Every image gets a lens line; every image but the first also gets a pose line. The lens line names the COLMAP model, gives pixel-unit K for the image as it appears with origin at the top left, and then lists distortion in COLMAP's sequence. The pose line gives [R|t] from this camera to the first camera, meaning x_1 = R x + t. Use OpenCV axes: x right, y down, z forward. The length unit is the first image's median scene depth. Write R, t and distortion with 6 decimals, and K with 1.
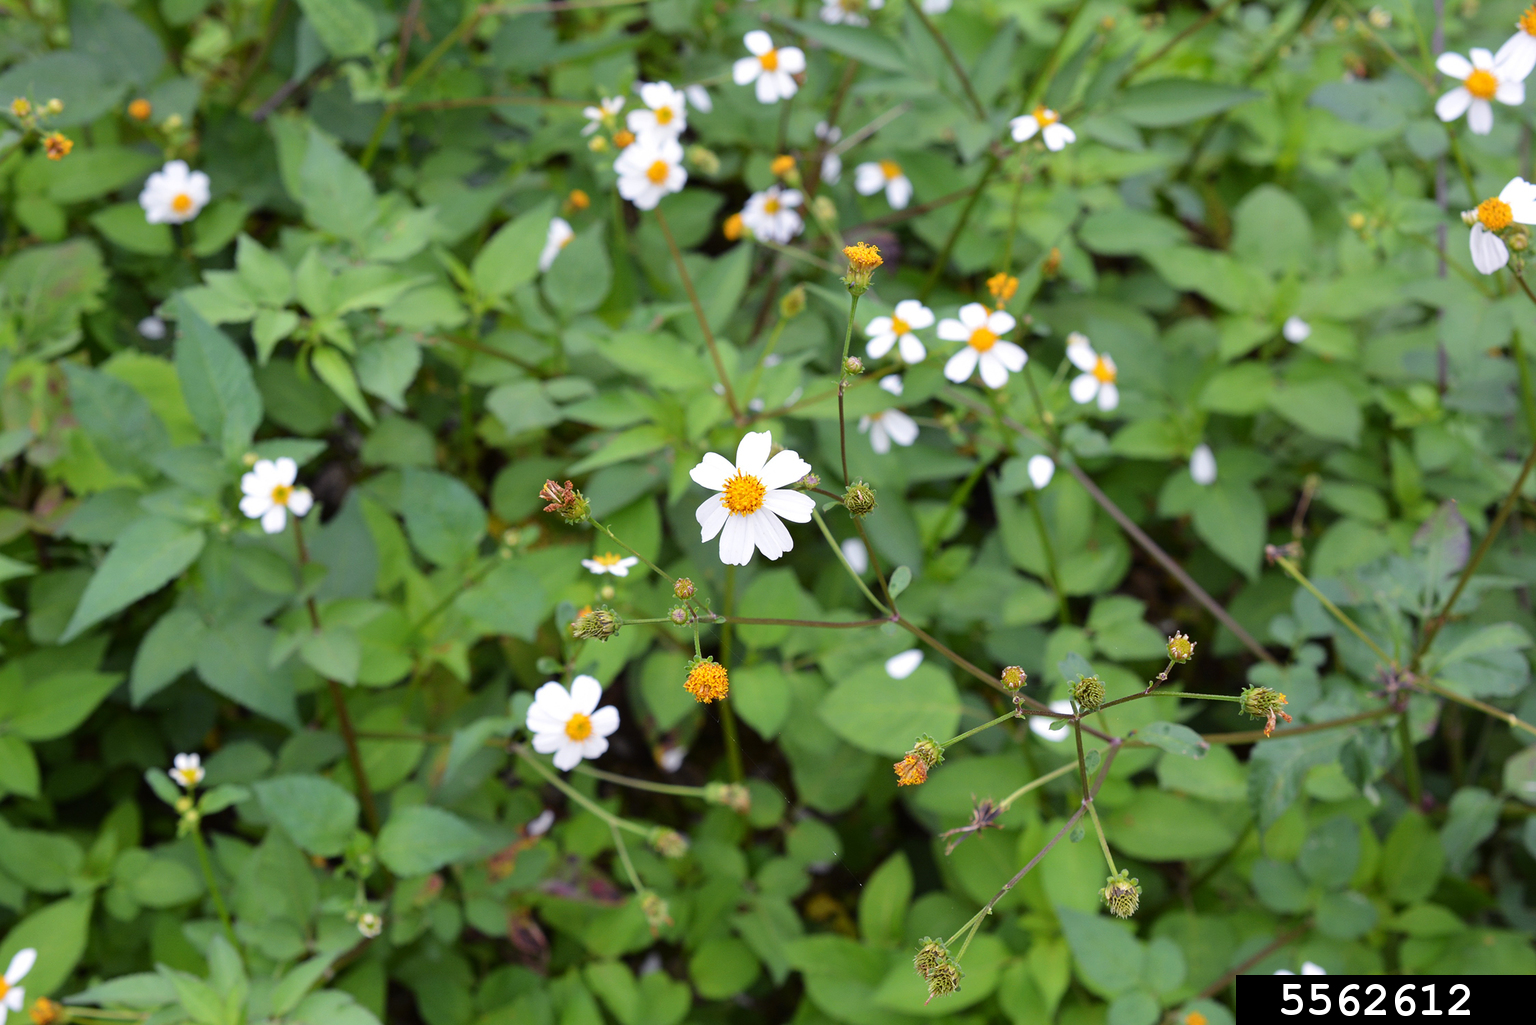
lens RADIAL K [[2747.7, 0, 768.0], [0, 2747.7, 512.5], [0, 0, 1]] dist [0.014128, 0.059958]
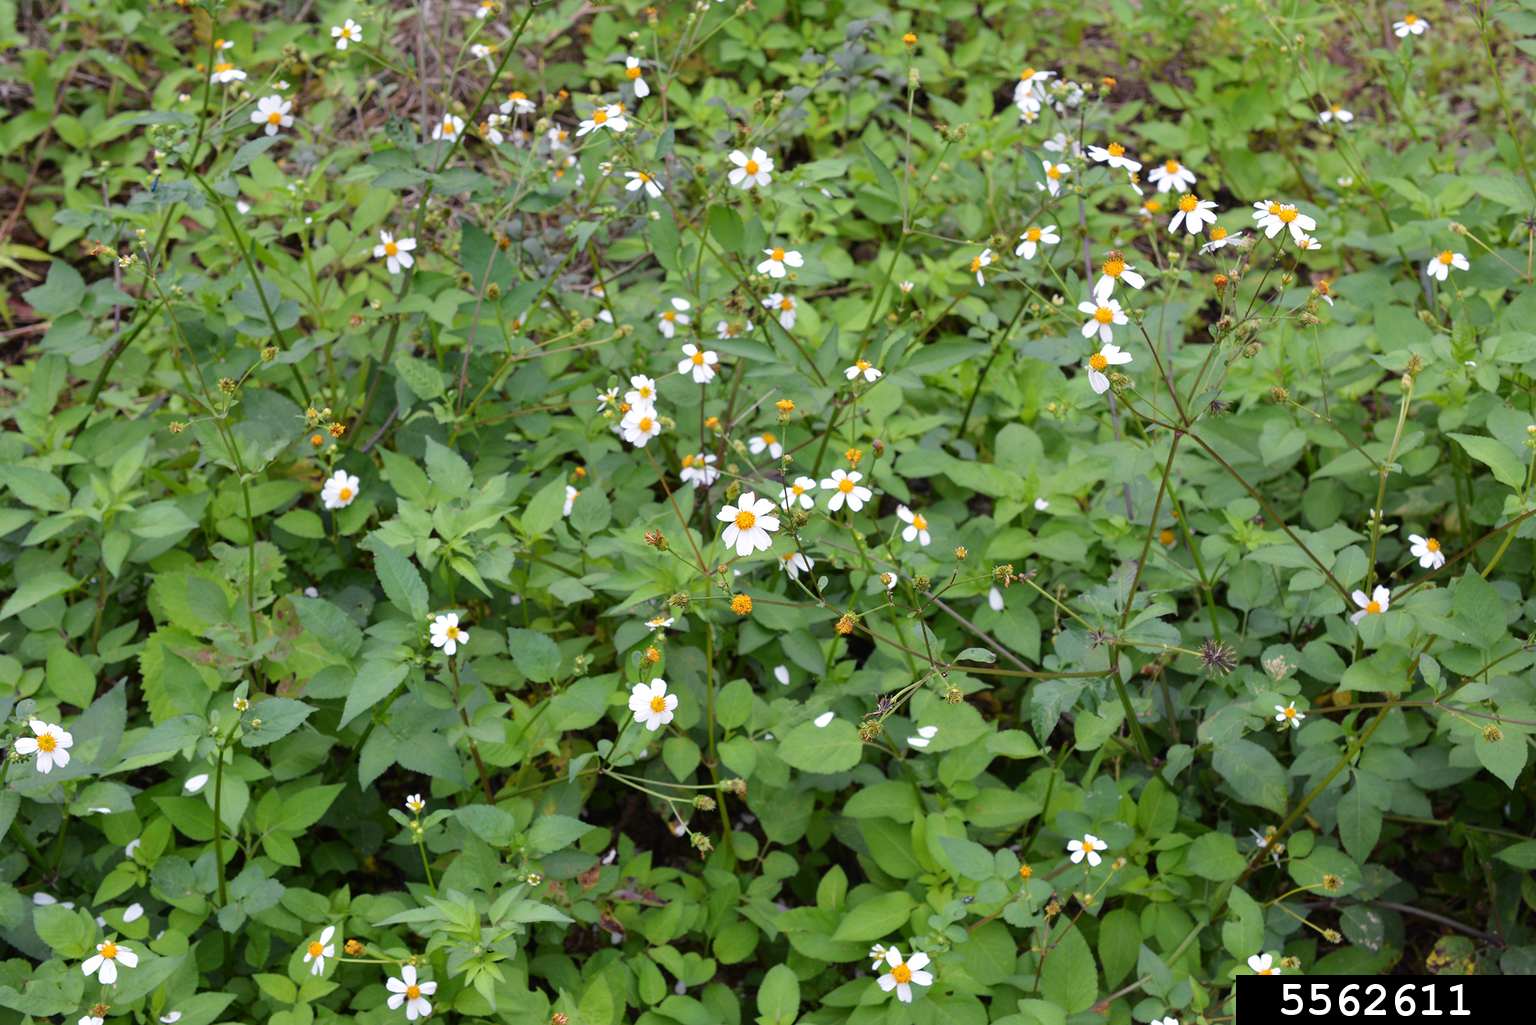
lens RADIAL K [[2747.7, 0, 768.0], [0, 2747.7, 512.5], [0, 0, 1]] dist [0.014128, 0.059958]
pose [[0.989990, -0.124681, 0.066142, -0.073003], [0.133517, 0.979241, -0.152510, 0.174224], [-0.045754, 0.159815, 0.986086, -0.594249]]
